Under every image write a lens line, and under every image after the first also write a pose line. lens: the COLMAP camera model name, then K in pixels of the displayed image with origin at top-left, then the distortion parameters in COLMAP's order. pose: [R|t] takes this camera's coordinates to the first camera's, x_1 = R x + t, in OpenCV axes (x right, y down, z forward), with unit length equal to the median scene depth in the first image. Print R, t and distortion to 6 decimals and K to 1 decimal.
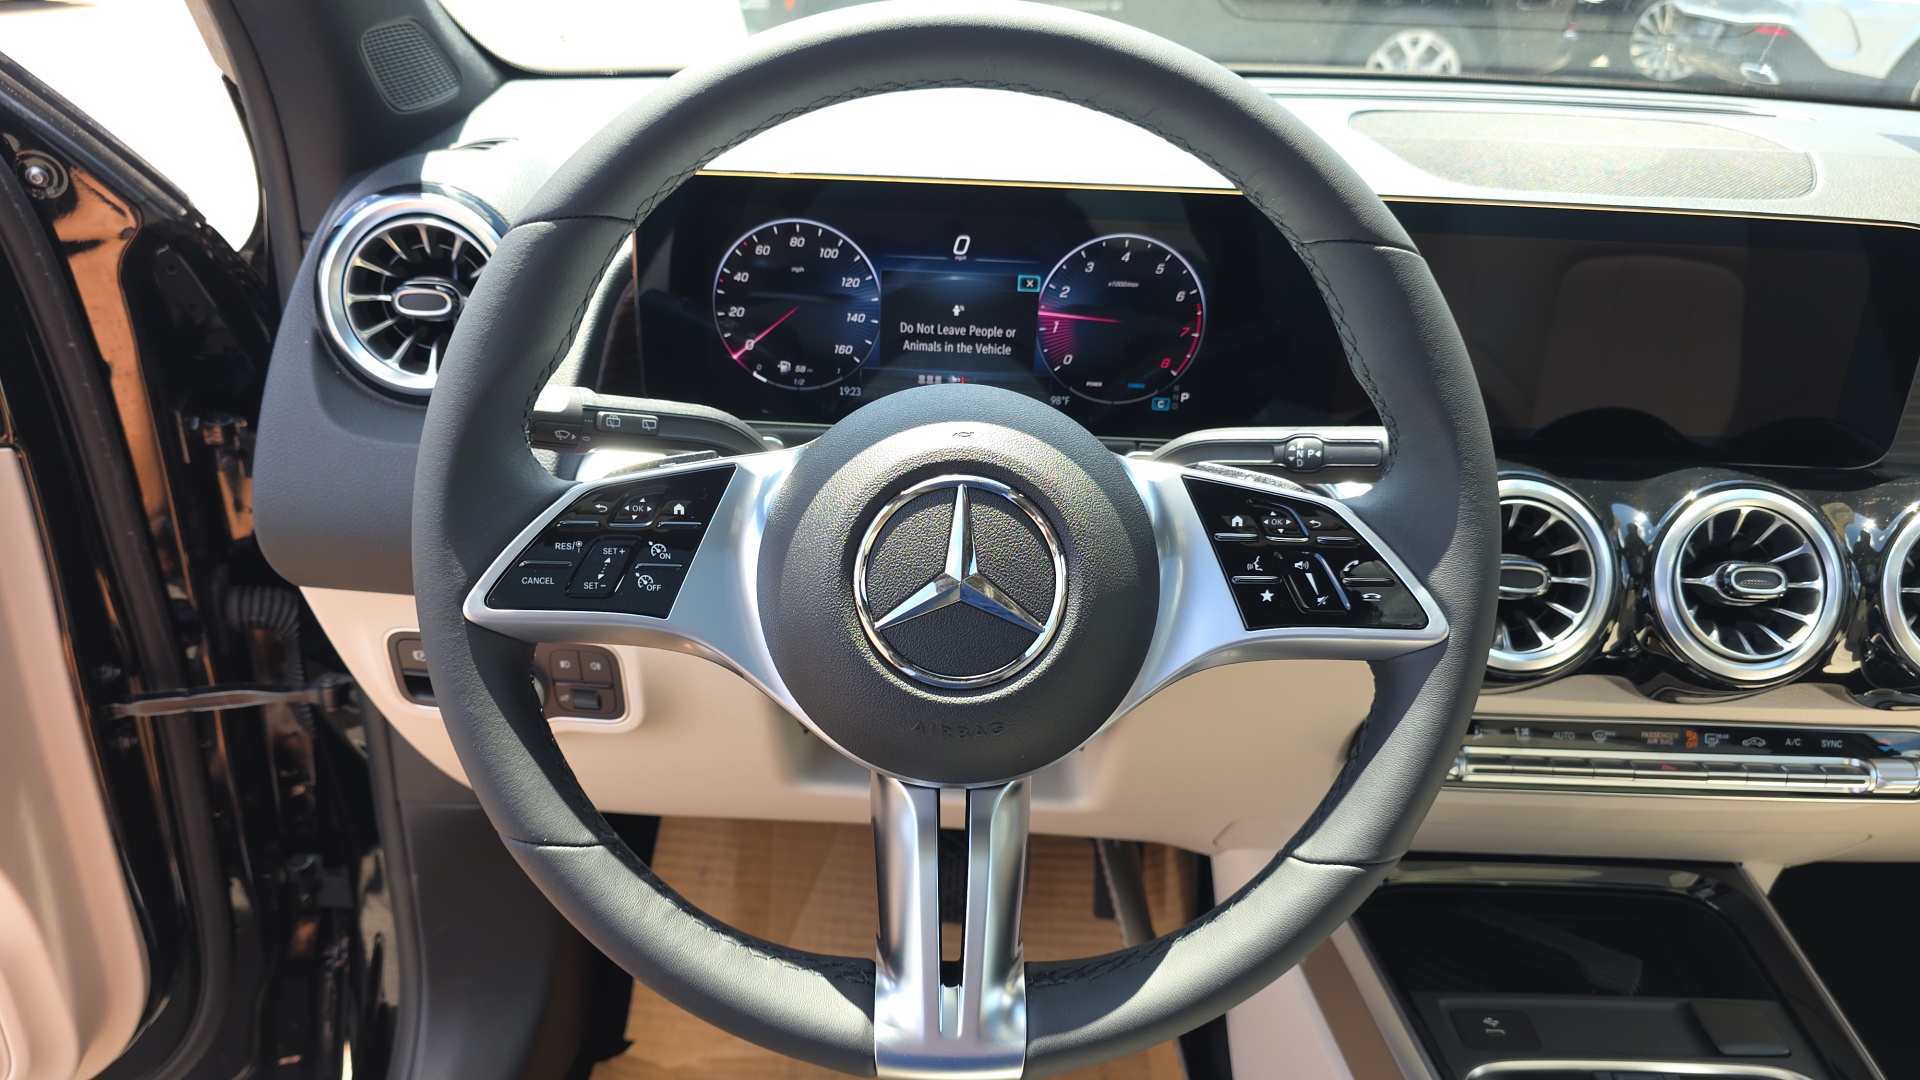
lens RADIAL K [[1320.1, 0, 953.2], [0, 1320.1, 533.8], [0, 0, 1]] dist [0.068504, -0.083291]
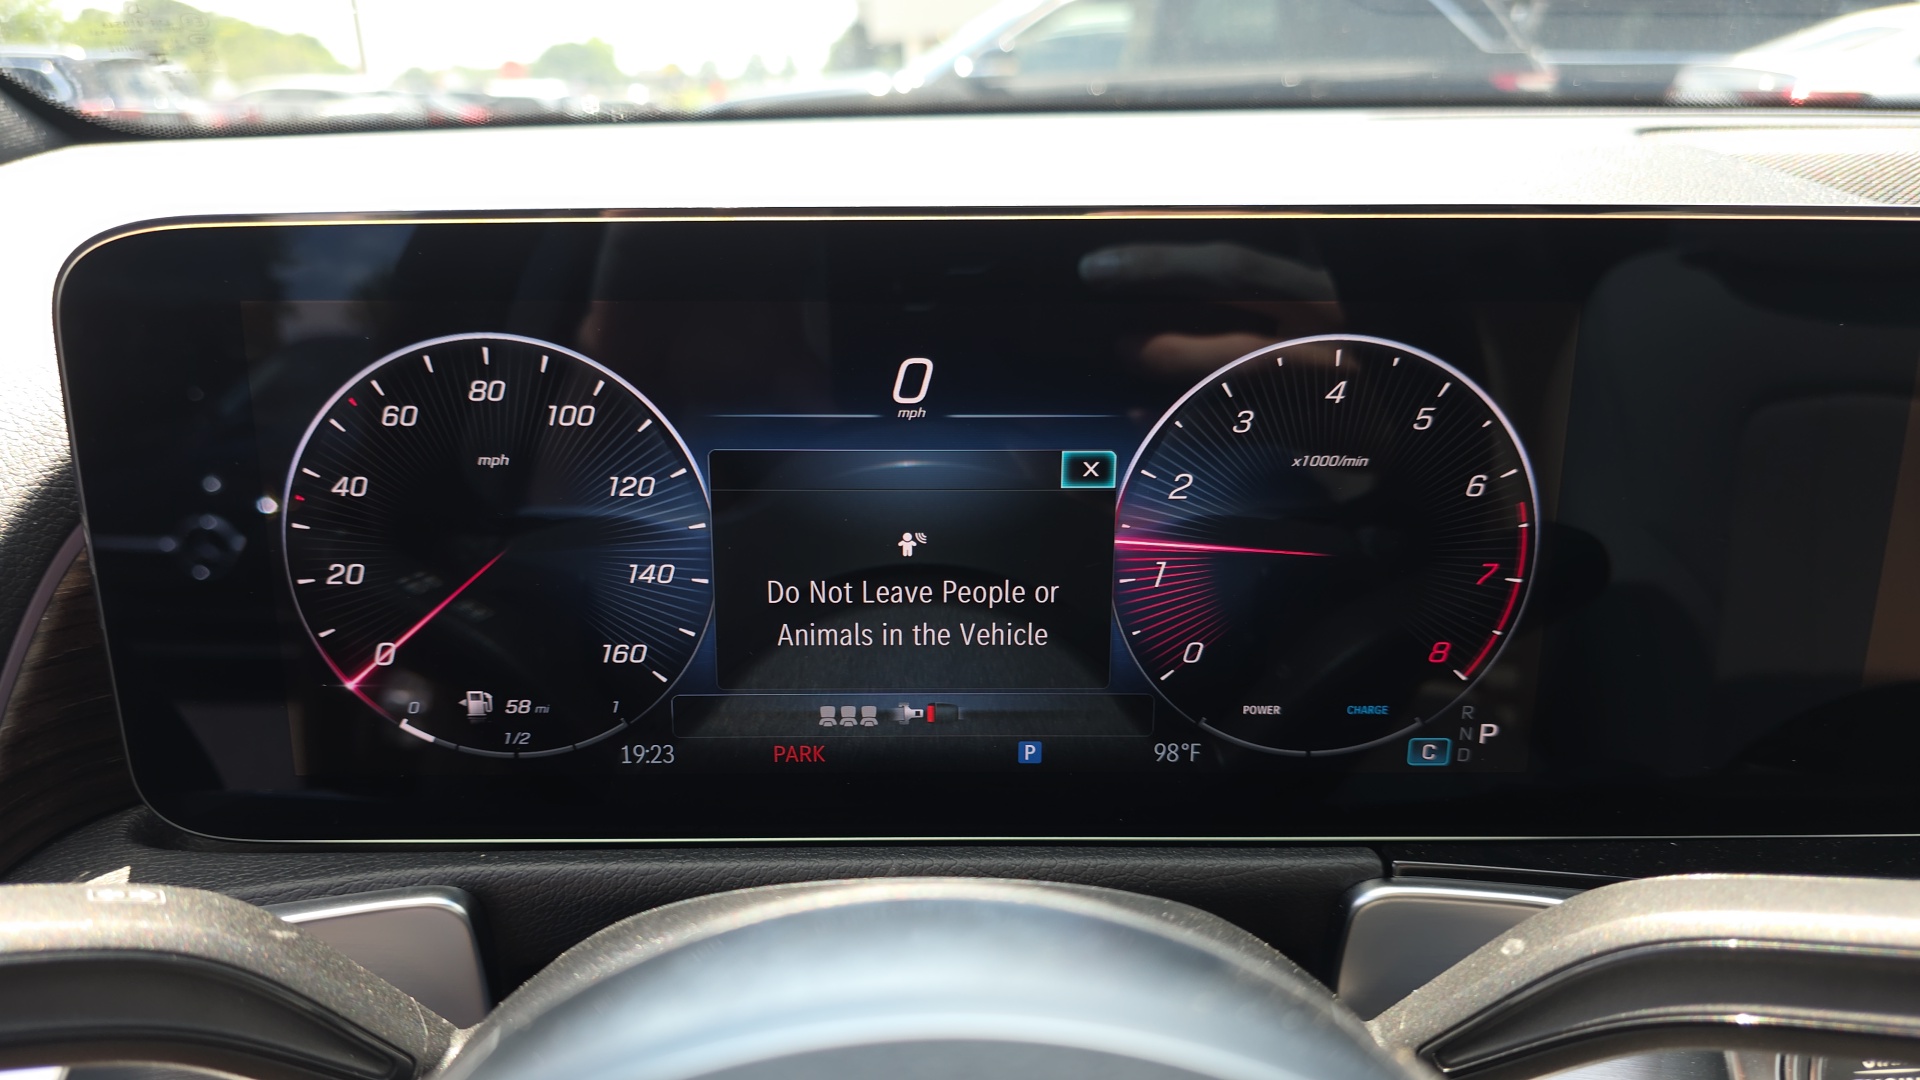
lens RADIAL K [[1248.3, 0, 931.8], [0, 1248.3, 541.1], [0, 0, 1]] dist [0.003348, -0.071339]
pose [[0.998878, -0.044595, 0.015956, 0.004078], [0.046230, 0.991253, -0.123615, -0.125750], [-0.010304, 0.124214, 0.992202, 0.642272]]
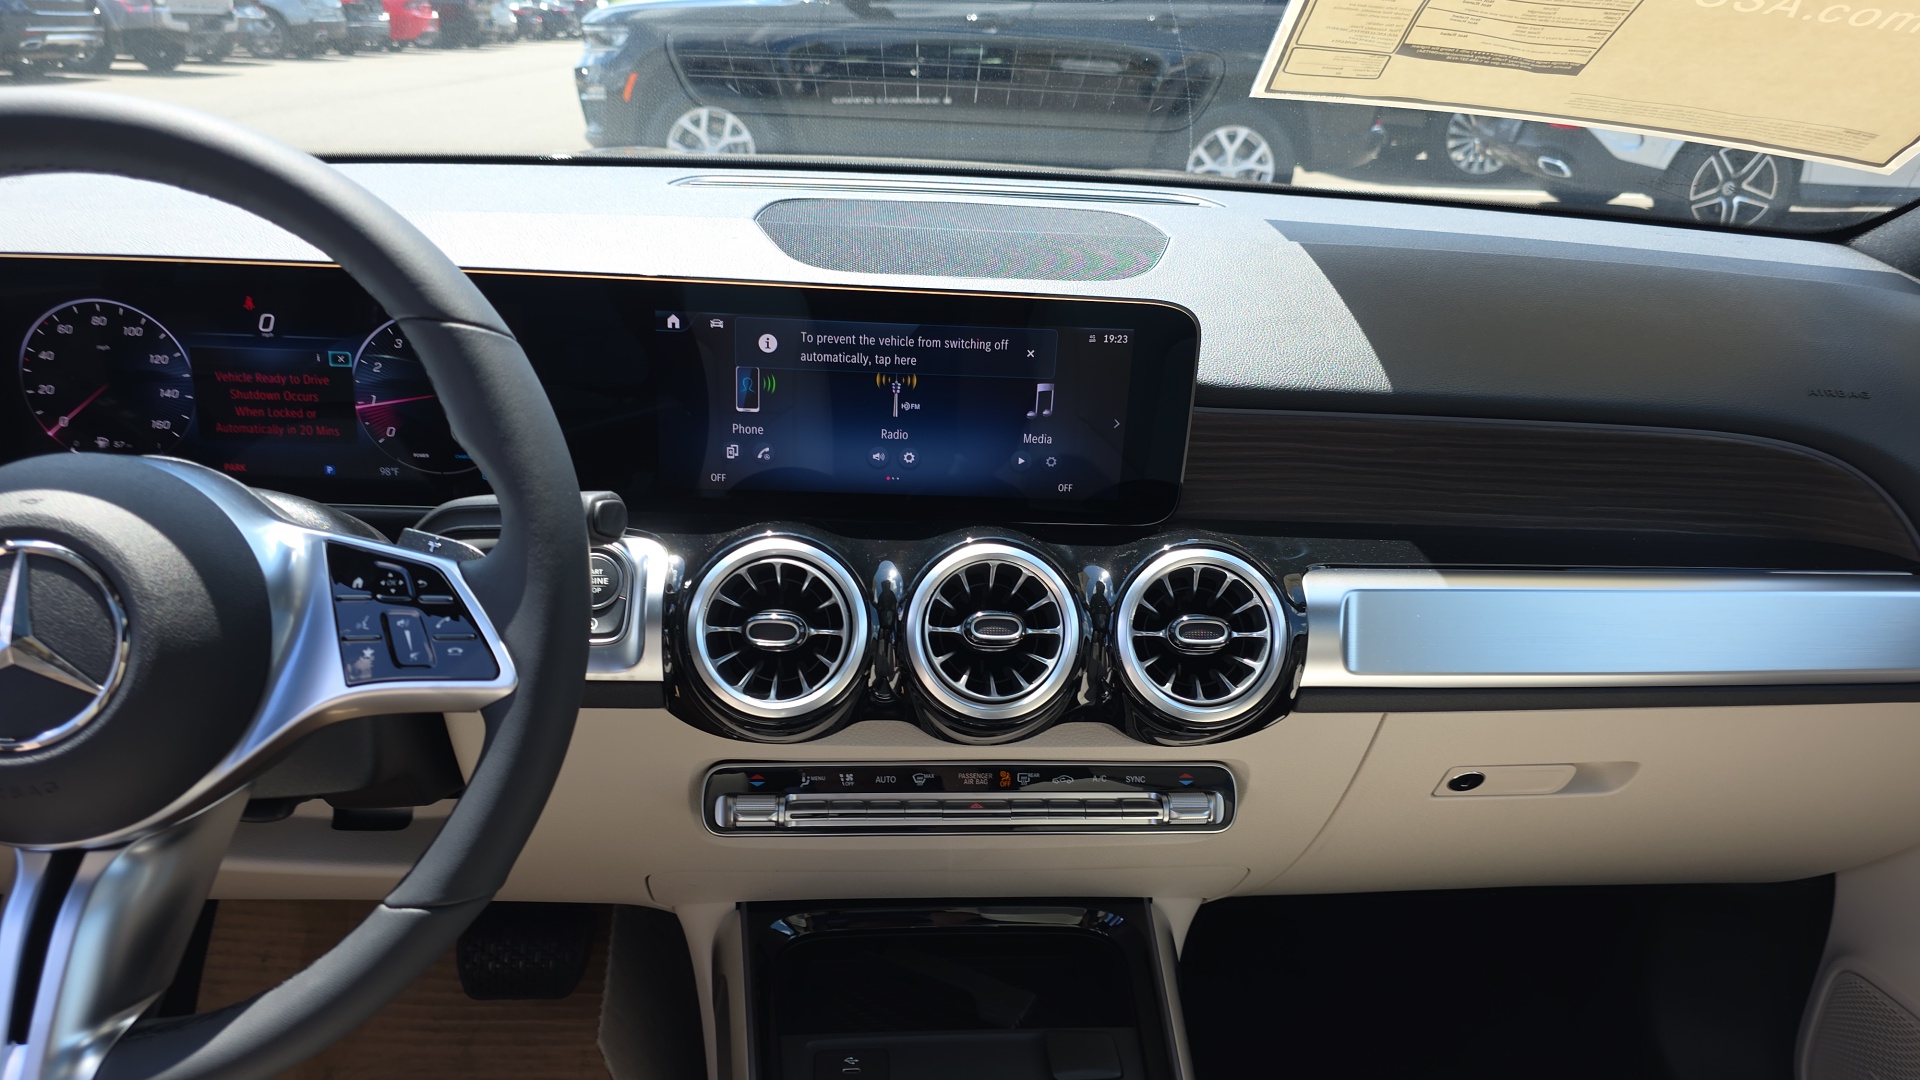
lens RADIAL K [[1304.5, 0, 960.0], [0, 1304.5, 540.0], [0, 0, 1]] dist [0.061699, -0.078789]
pose [[0.996940, -0.018888, 0.075852, 0.463405], [0.022862, 0.998392, -0.051867, 0.016452], [-0.074751, 0.053442, 0.995769, -0.054548]]
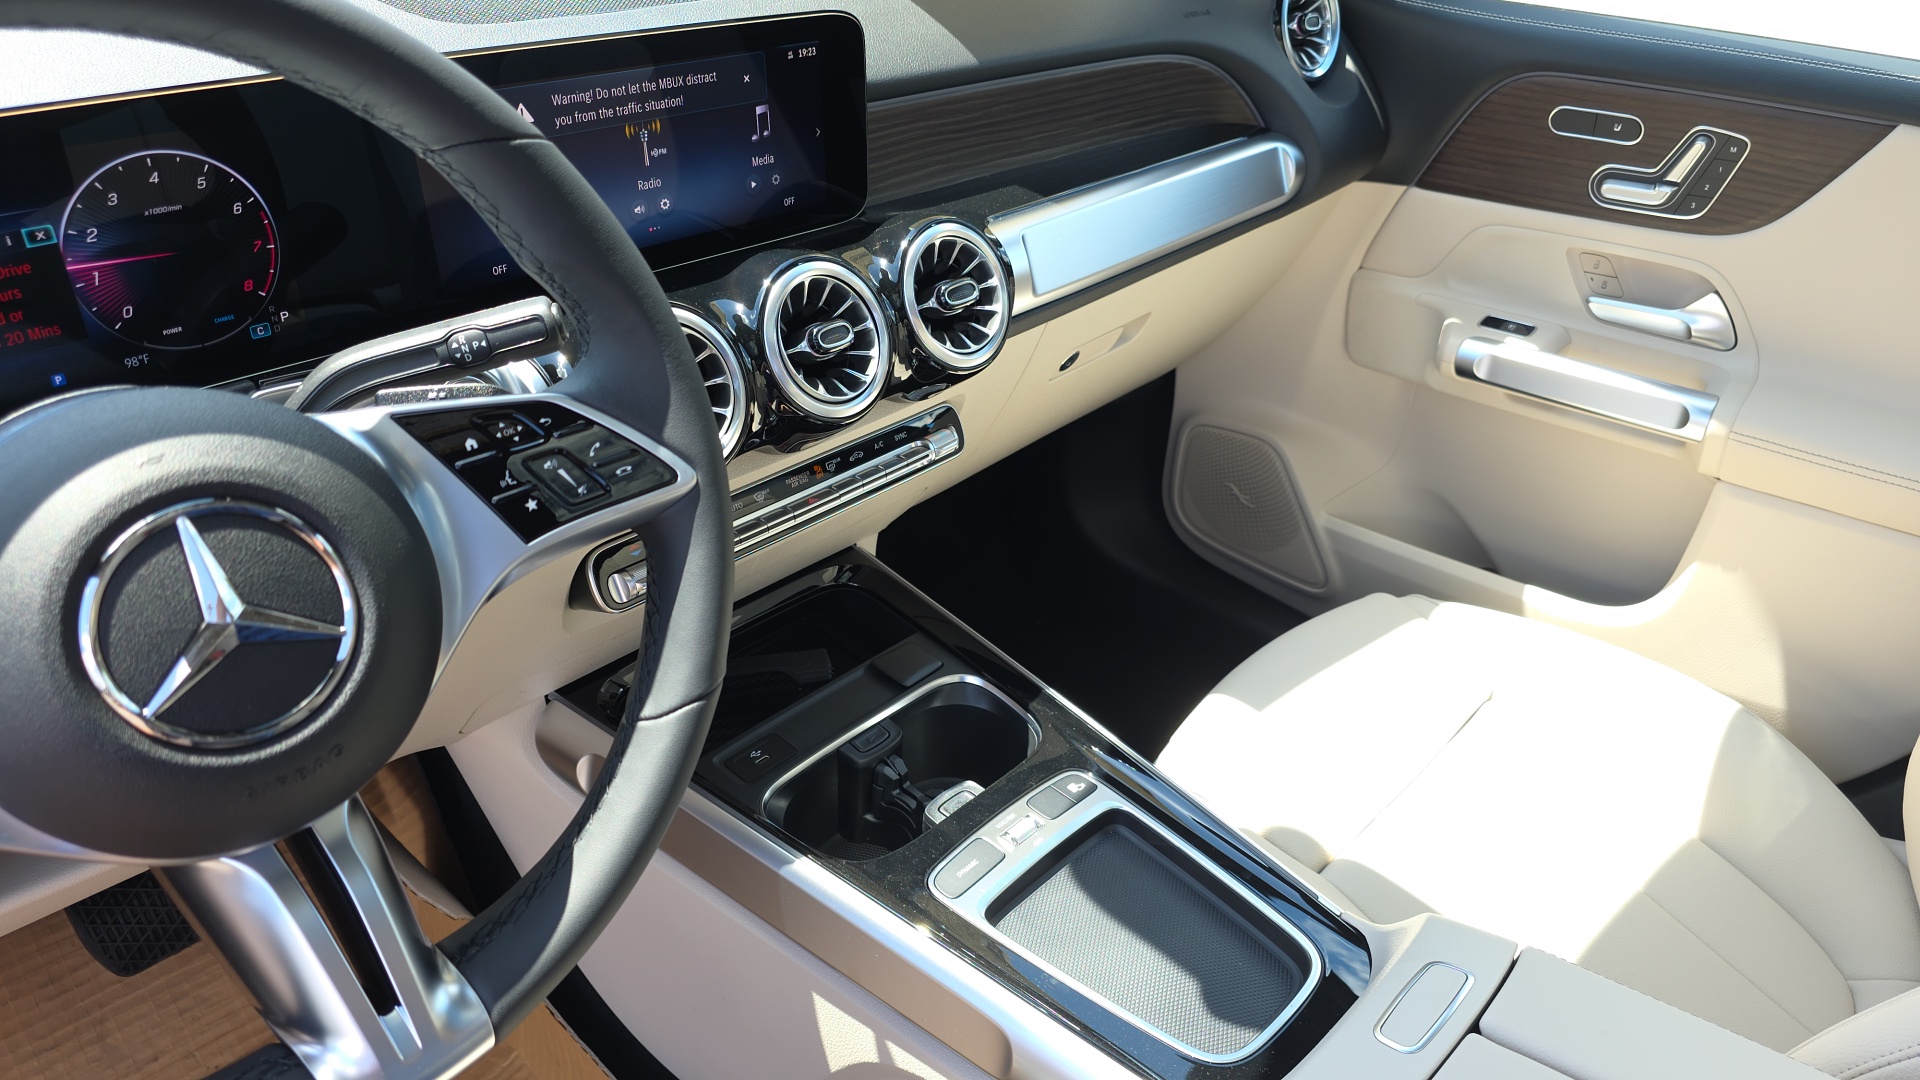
lens RADIAL K [[1320.1, 0, 953.2], [0, 1320.1, 533.8], [0, 0, 1]] dist [0.068504, -0.083291]
pose [[0.693497, -0.385289, 0.608781, -0.123577], [0.279481, 0.922689, 0.265584, -0.083324], [-0.664042, -0.014039, 0.747563, 0.019052]]
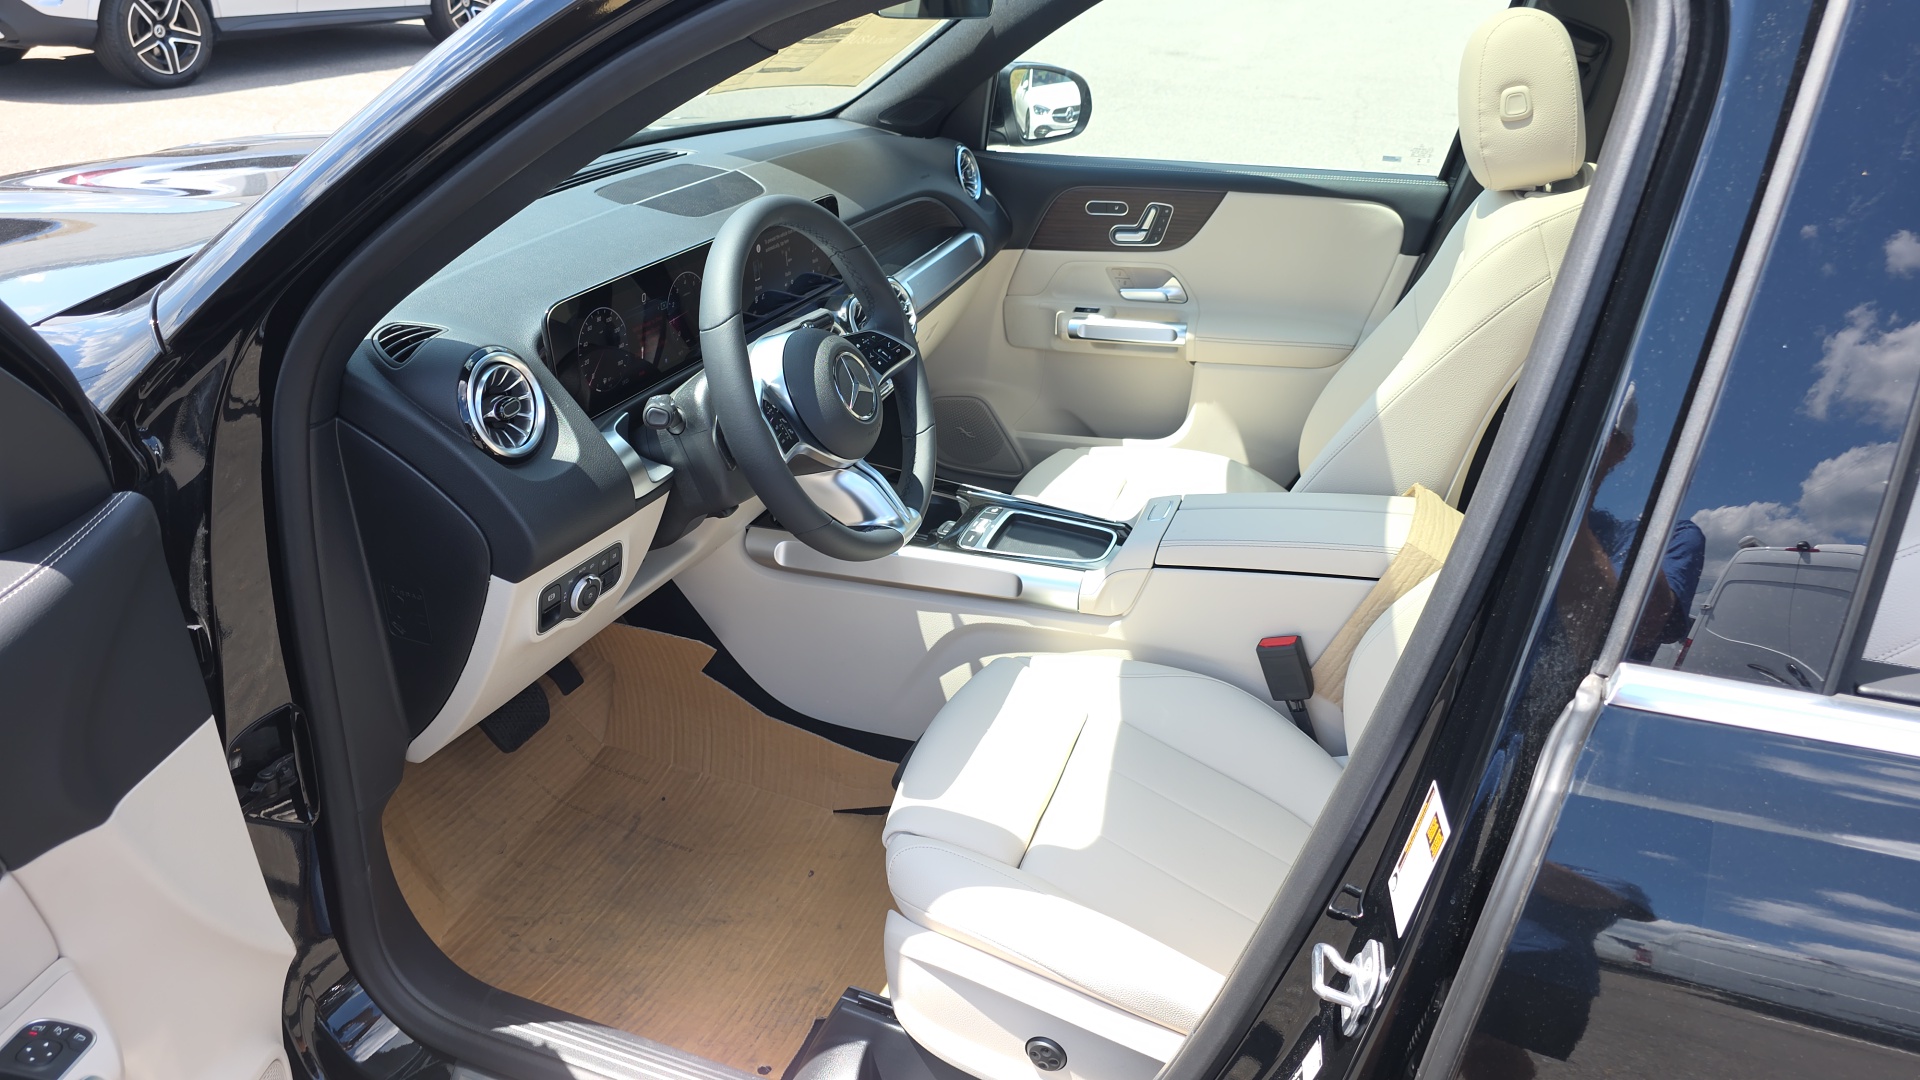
lens RADIAL K [[1304.5, 0, 960.0], [0, 1304.5, 540.0], [0, 0, 1]] dist [0.061699, -0.078789]
pose [[0.342343, -0.440706, 0.829807, -1.706500], [0.379736, 0.872727, 0.306837, -0.324188], [-0.859420, 0.210064, 0.466123, -0.345387]]
